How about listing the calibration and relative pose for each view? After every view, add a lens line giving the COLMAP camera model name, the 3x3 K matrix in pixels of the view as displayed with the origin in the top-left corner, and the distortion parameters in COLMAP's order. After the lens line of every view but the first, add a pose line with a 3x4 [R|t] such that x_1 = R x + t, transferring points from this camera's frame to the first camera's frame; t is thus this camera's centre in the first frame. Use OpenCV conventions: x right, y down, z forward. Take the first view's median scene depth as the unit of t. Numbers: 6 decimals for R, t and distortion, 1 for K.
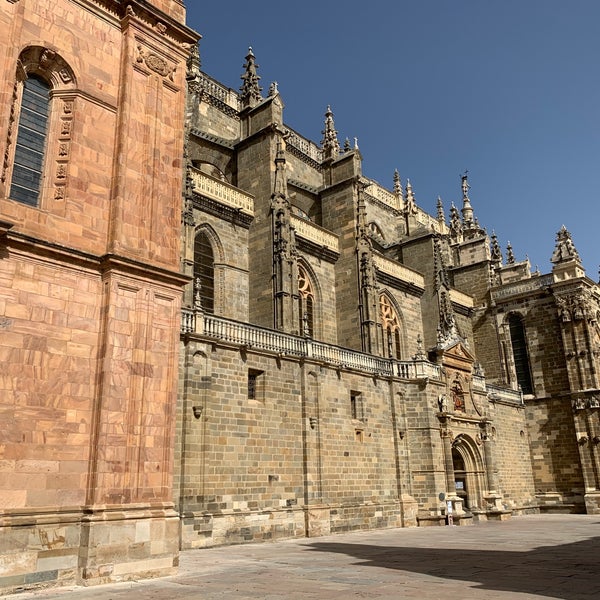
lens RADIAL K [[622.8, 0, 300.0], [0, 622.8, 300.0], [0, 0, 1]] dist [0.005634, 0.021507]
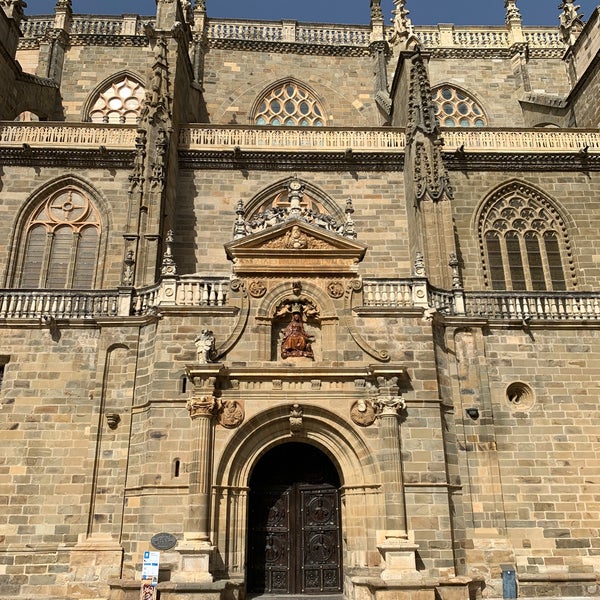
lens RADIAL K [[622.8, 0, 300.0], [0, 622.8, 300.0], [0, 0, 1]] dist [0.005634, 0.021507]
pose [[0.689645, -0.228108, -0.687282, 0.503758], [0.208737, 0.971426, -0.112960, 0.157957], [0.693411, -0.065559, 0.717554, 0.550763]]
